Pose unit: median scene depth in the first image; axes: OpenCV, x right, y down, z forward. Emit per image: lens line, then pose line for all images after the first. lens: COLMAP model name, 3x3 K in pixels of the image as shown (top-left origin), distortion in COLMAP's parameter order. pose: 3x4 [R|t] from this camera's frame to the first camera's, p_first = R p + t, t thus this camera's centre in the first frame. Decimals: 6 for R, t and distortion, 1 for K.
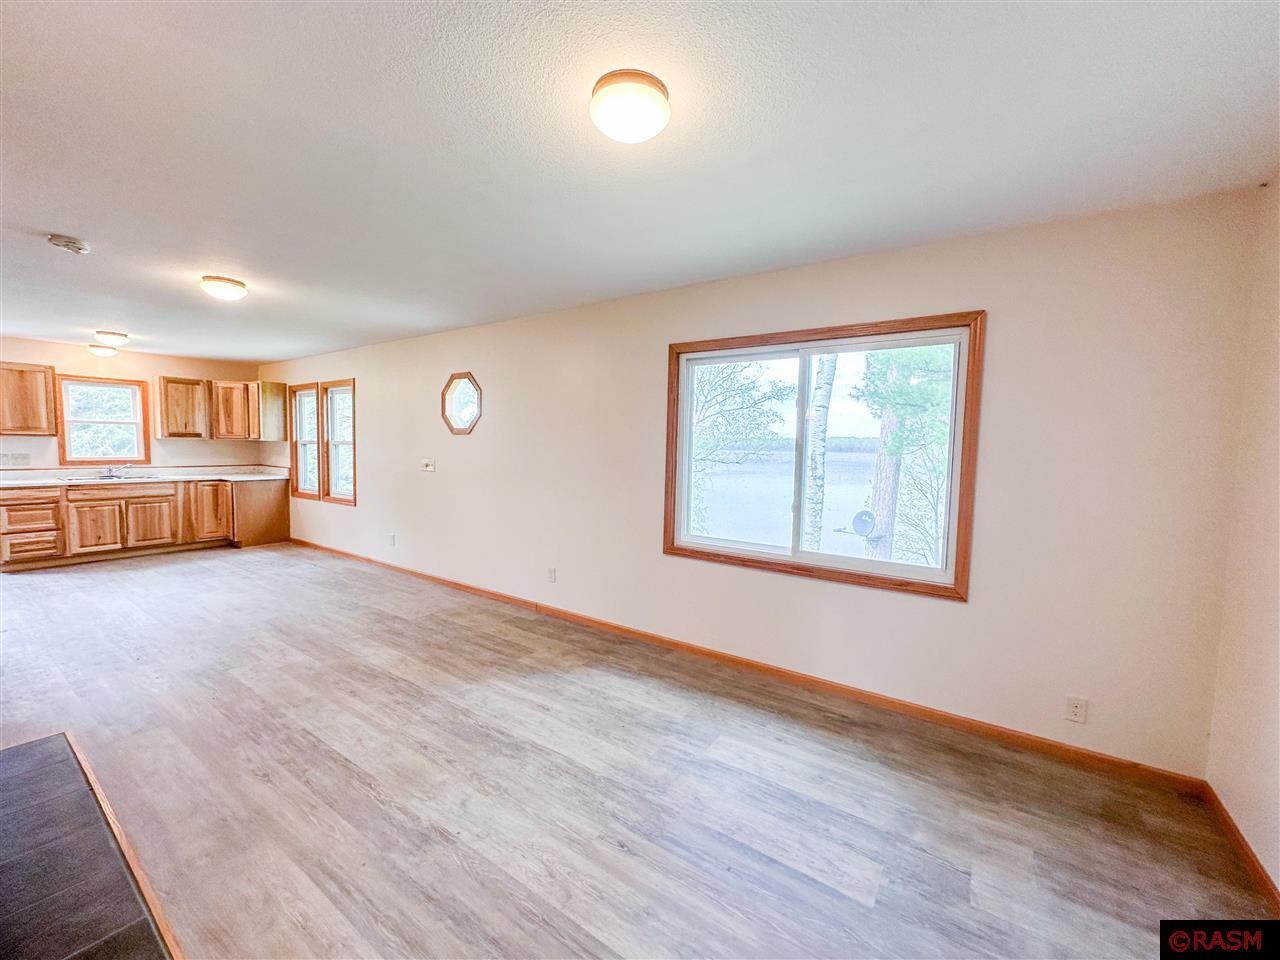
lens RADIAL K [[507.6, 0, 641.0], [0, 507.6, 478.3], [0, 0, 1]] dist [-0.003361, -0.000219]
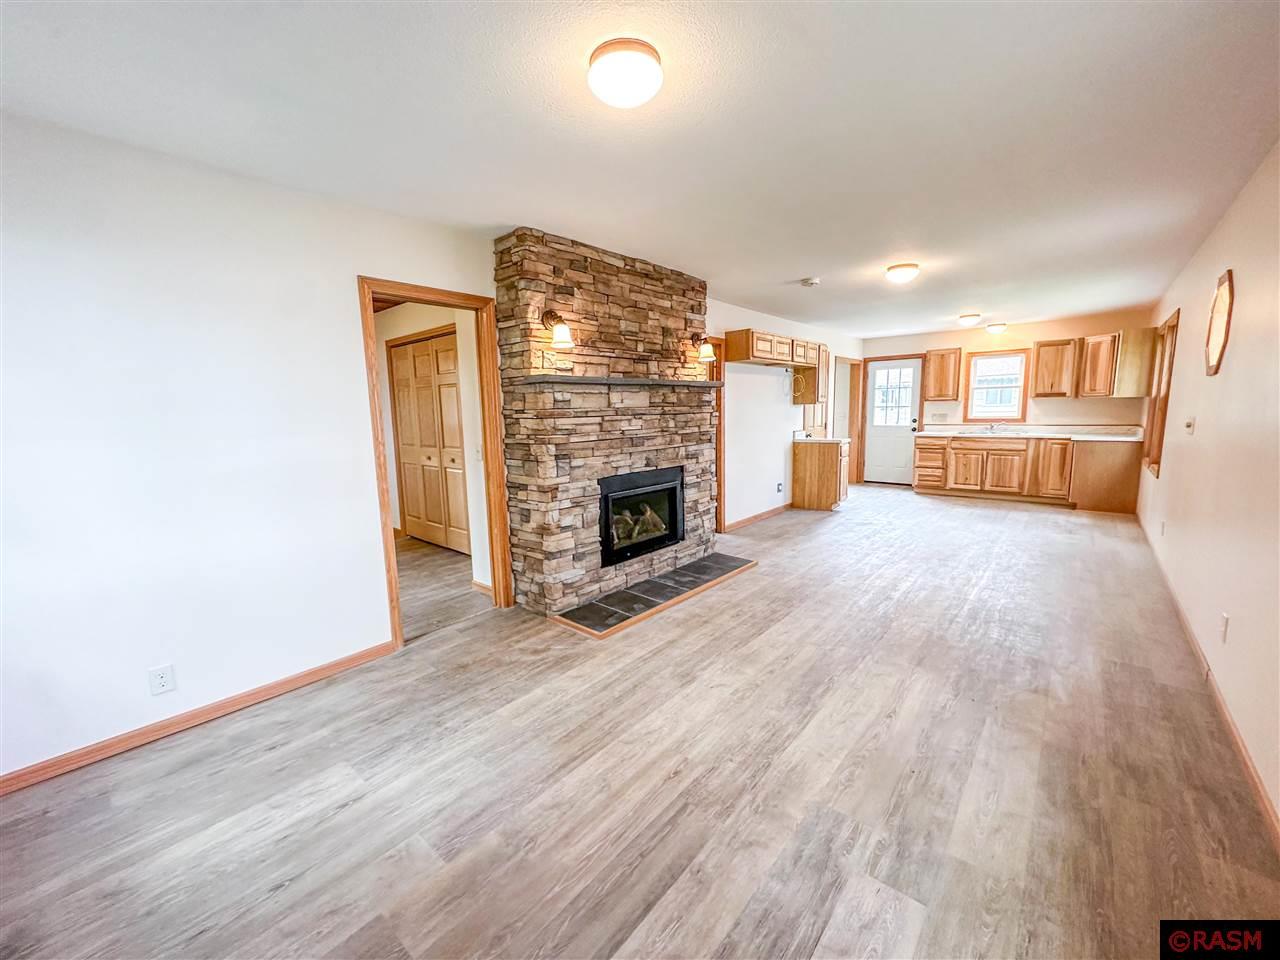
lens RADIAL K [[507.6, 0, 641.9], [0, 507.6, 479.3], [0, 0, 1]] dist [-0.003361, -0.000219]
pose [[-0.111821, 0.119596, -0.986505, 0.308549], [-0.046168, 0.991034, 0.125378, -0.004971], [0.992655, 0.059565, -0.105297, 0.328283]]
